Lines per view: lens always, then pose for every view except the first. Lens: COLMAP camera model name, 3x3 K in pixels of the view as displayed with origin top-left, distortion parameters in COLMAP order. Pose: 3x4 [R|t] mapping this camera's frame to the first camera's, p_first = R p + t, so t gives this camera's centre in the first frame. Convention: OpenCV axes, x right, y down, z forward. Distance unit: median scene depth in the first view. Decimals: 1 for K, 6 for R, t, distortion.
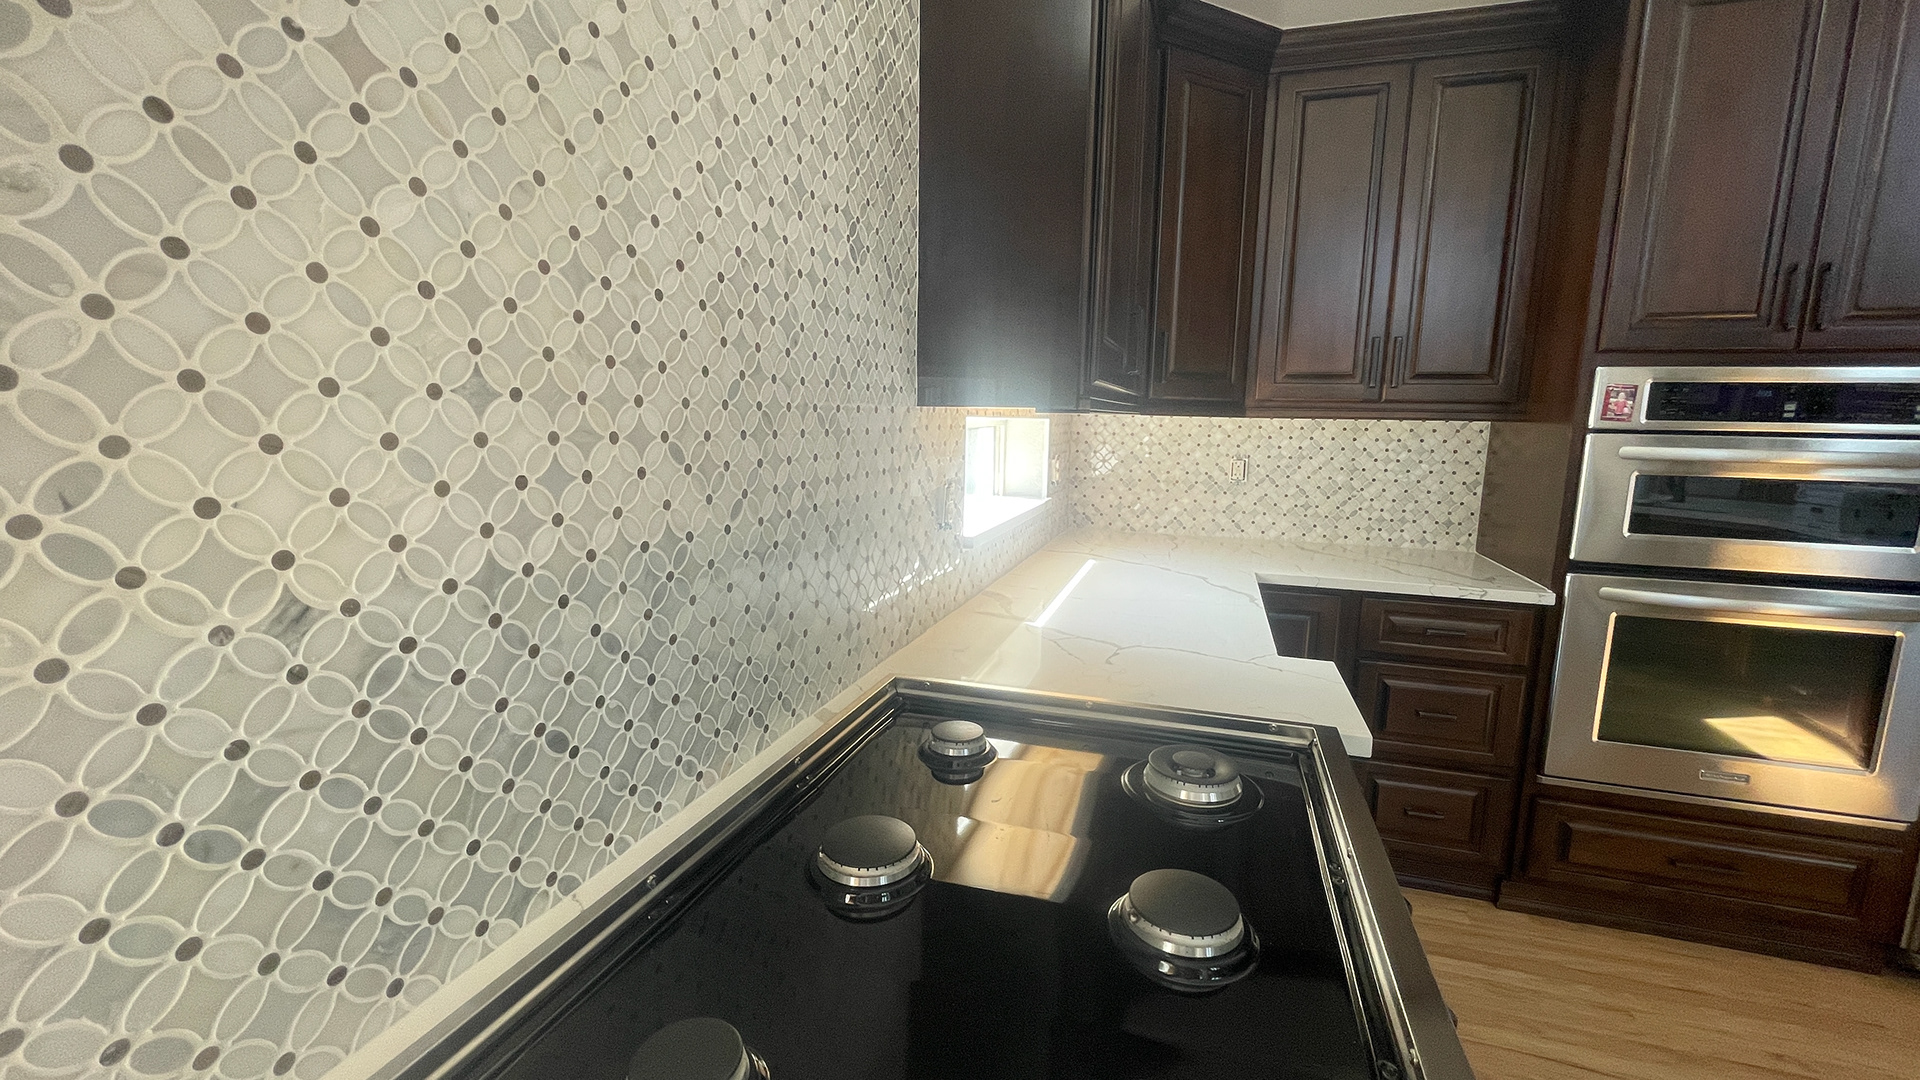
lens RADIAL K [[800.5, 0, 947.9], [0, 800.5, 541.4], [0, 0, 1]] dist [0.004374, -0.000443]
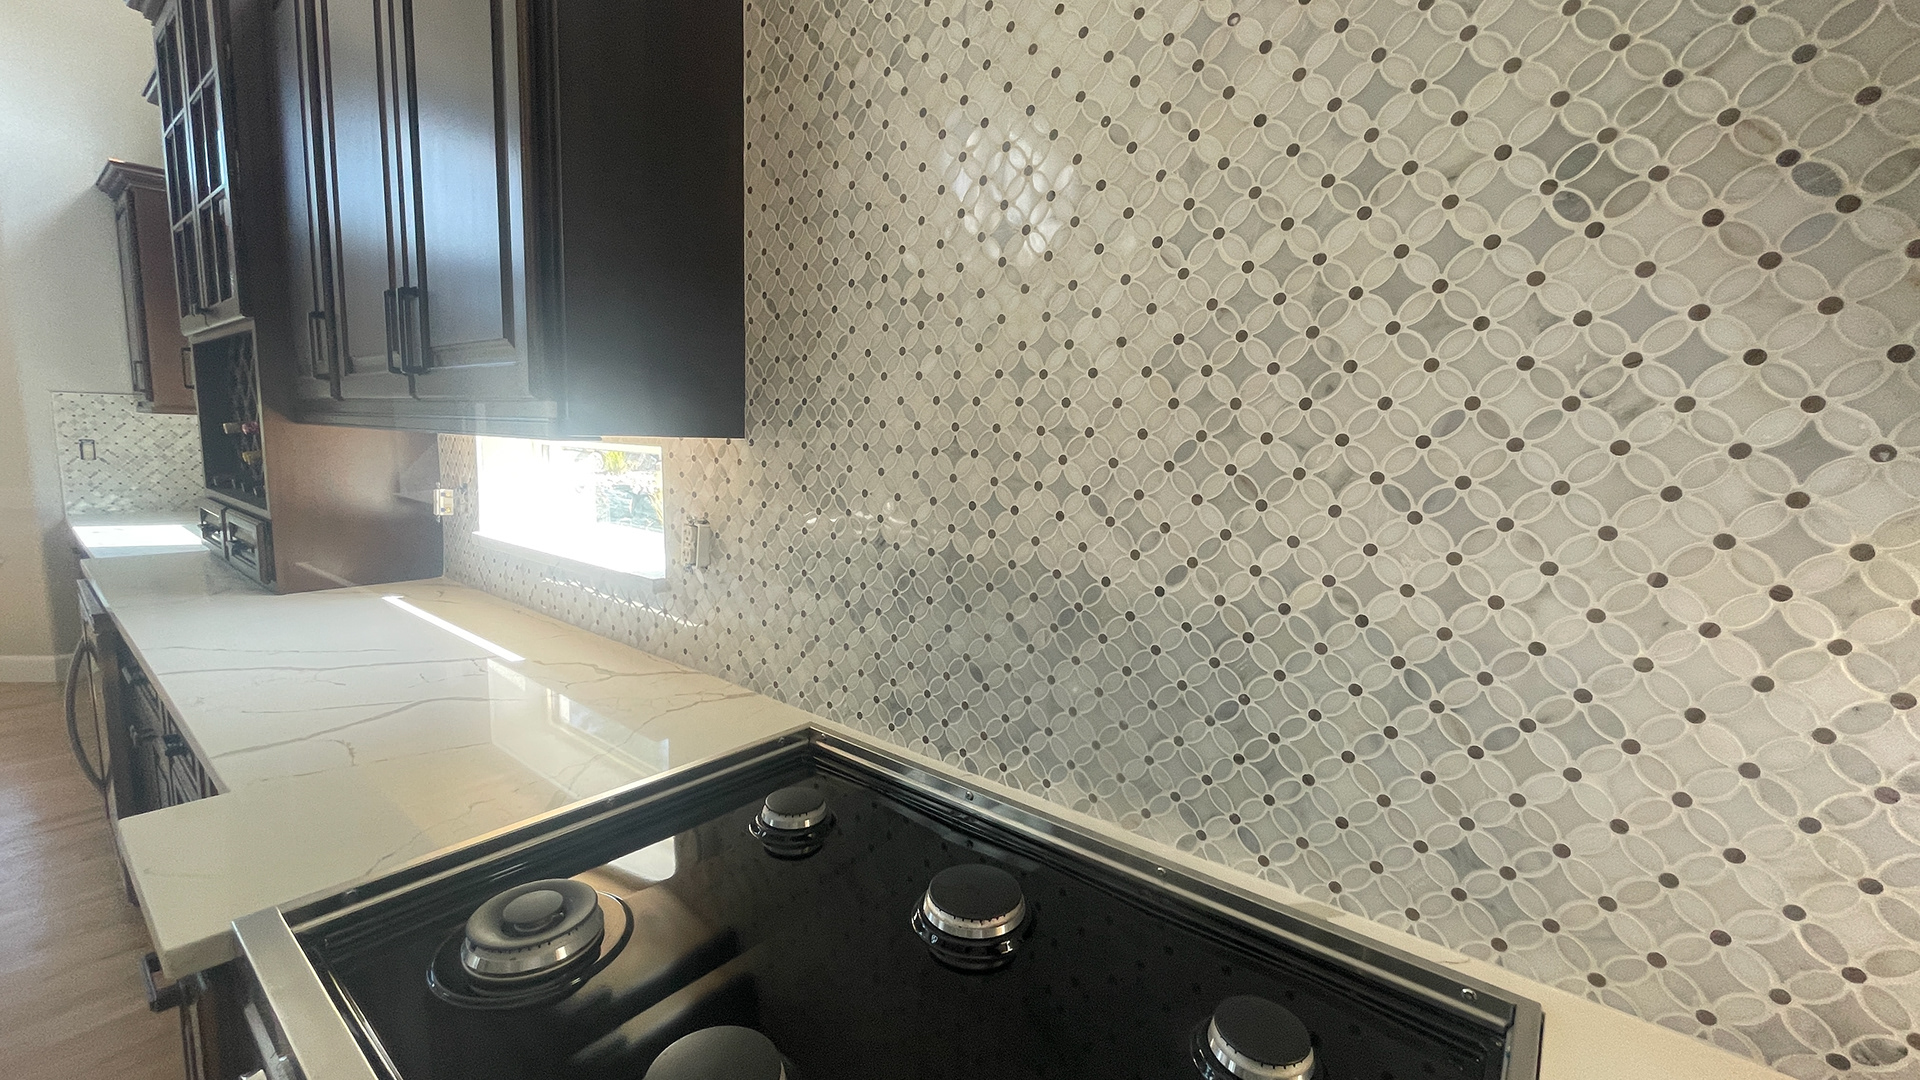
lens RADIAL K [[800.5, 0, 959.2], [0, 800.5, 538.3], [0, 0, 1]] dist [0.004374, -0.000443]
pose [[-0.366557, 0.097550, -0.925267, 0.841361], [-0.178639, 0.968606, 0.172890, -0.238763], [0.913085, 0.228663, -0.337623, 1.274816]]
